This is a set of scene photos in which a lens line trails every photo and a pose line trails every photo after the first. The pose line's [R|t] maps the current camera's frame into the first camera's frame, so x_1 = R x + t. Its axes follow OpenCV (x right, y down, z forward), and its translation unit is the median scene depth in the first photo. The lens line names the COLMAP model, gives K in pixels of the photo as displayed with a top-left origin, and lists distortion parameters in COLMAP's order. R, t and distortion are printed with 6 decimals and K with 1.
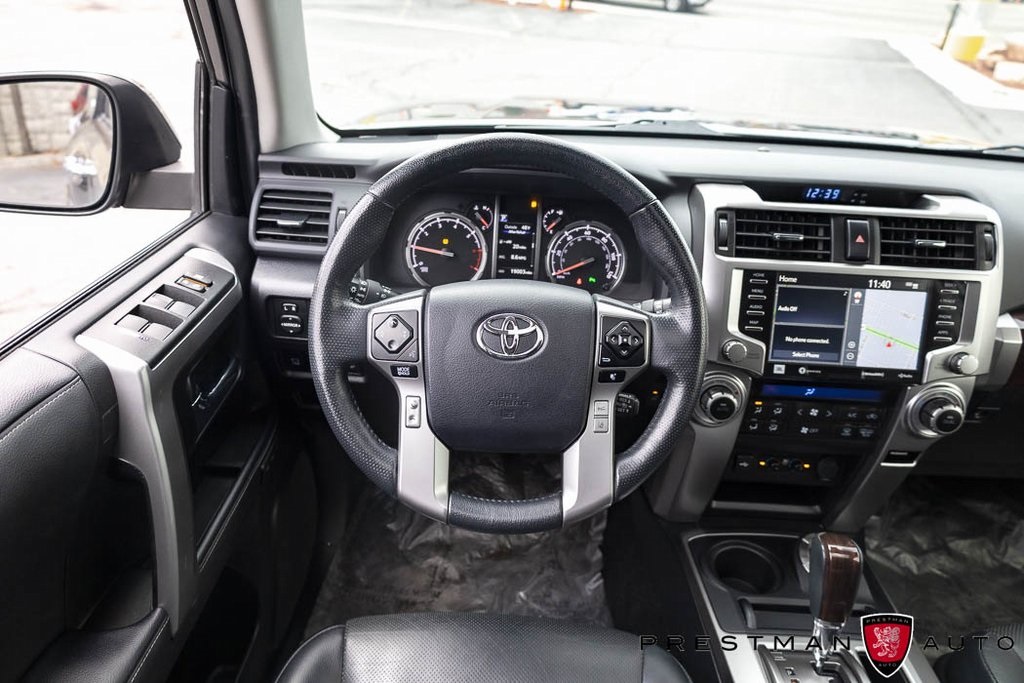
lens RADIAL K [[663.4, 0, 519.9], [0, 663.4, 341.0], [0, 0, 1]] dist [0.009409, 0.002080]
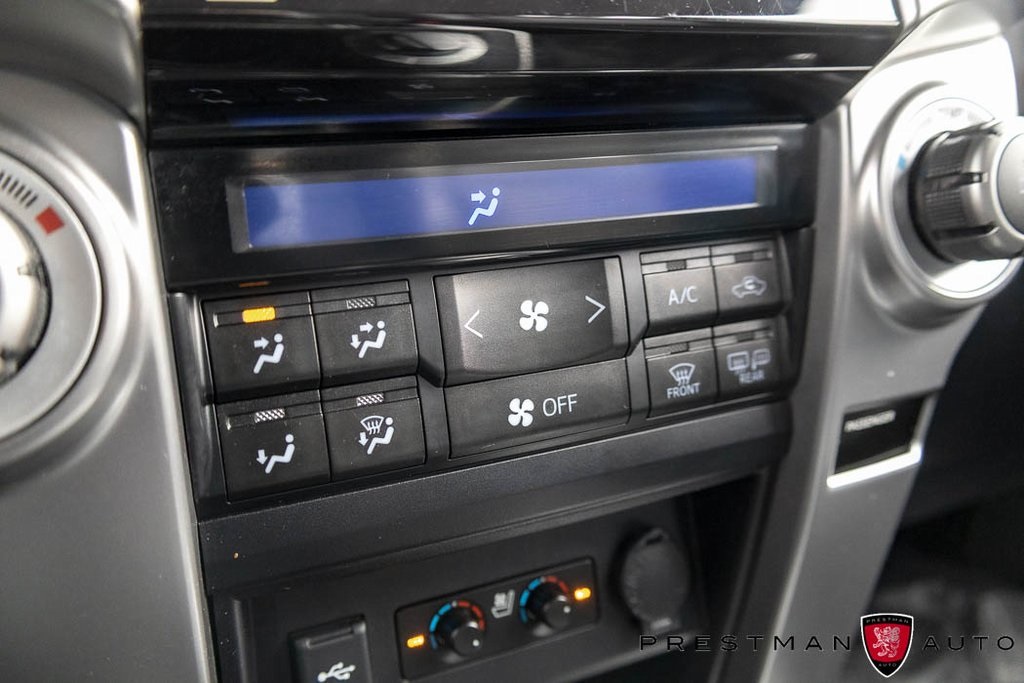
lens RADIAL K [[856.9, 0, 513.5], [0, 856.9, 343.1], [0, 0, 1]] dist [-0.009858, 0.004583]
pose [[0.894451, -0.190530, 0.404543, 0.323272], [0.285786, 0.939380, -0.189451, 0.167536], [-0.343923, 0.285067, 0.894681, 0.758442]]
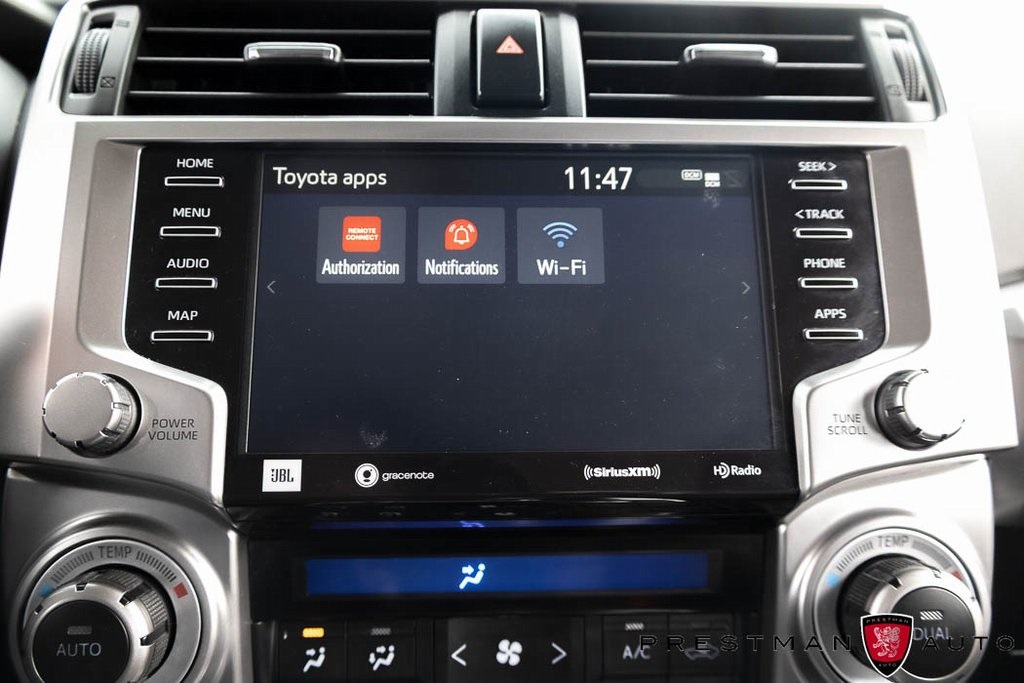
lens RADIAL K [[856.9, 0, 515.5], [0, 856.9, 338.8], [0, 0, 1]] dist [-0.009858, 0.004583]
pose [[0.996613, -0.058400, 0.057893, 0.433188], [0.075084, 0.933350, -0.351026, 0.111406], [-0.033535, 0.354184, 0.934574, 0.597490]]
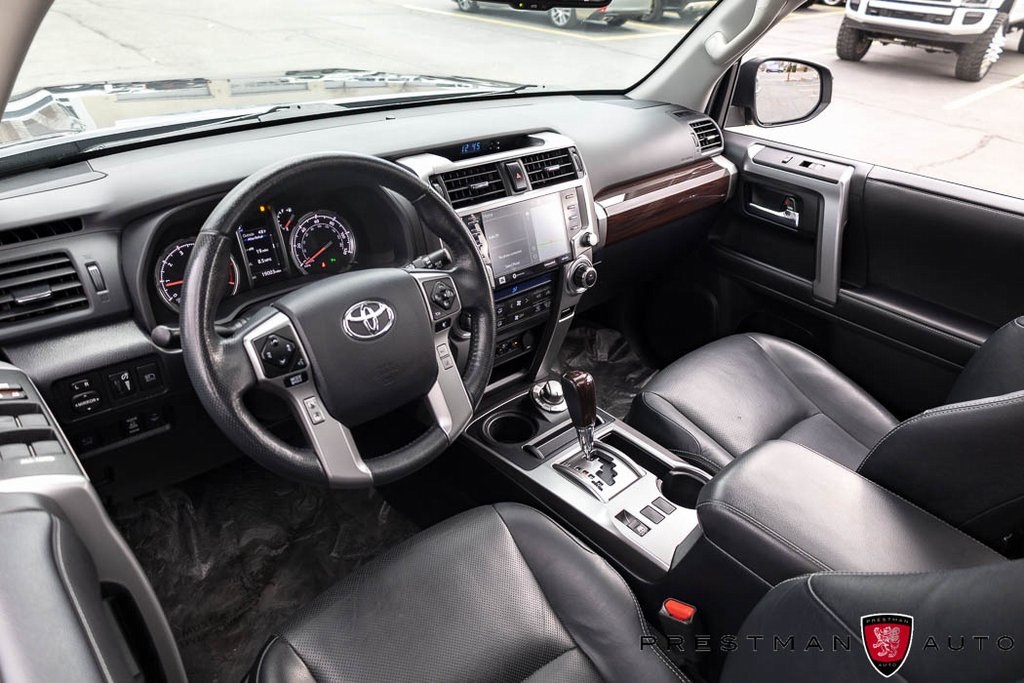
lens RADIAL K [[663.4, 0, 511.7], [0, 663.4, 336.7], [0, 0, 1]] dist [0.009409, 0.002080]
pose [[0.724408, -0.363183, 0.585944, -0.412094], [0.314265, 0.930491, 0.188212, -0.093917], [-0.613572, 0.047799, 0.788191, -0.086313]]
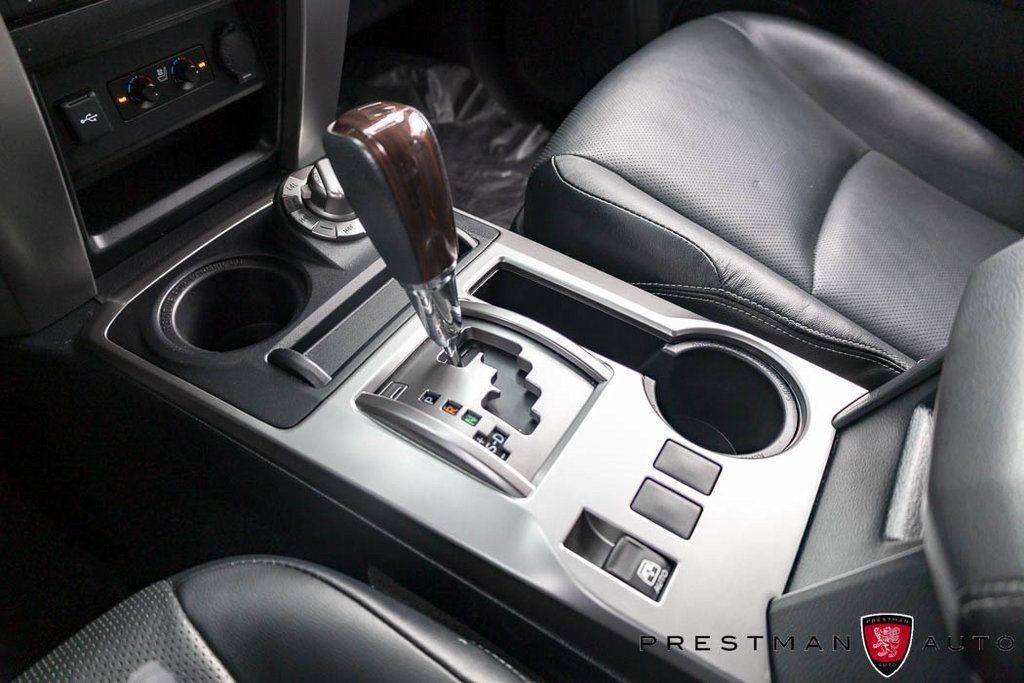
lens RADIAL K [[663.4, 0, 509.3], [0, 663.4, 341.7], [0, 0, 1]] dist [0.009409, 0.002080]
pose [[0.516041, -0.649162, 0.558830, 0.153076], [0.379994, 0.758194, 0.529855, 0.185248], [-0.767663, -0.061075, 0.637937, 0.546079]]
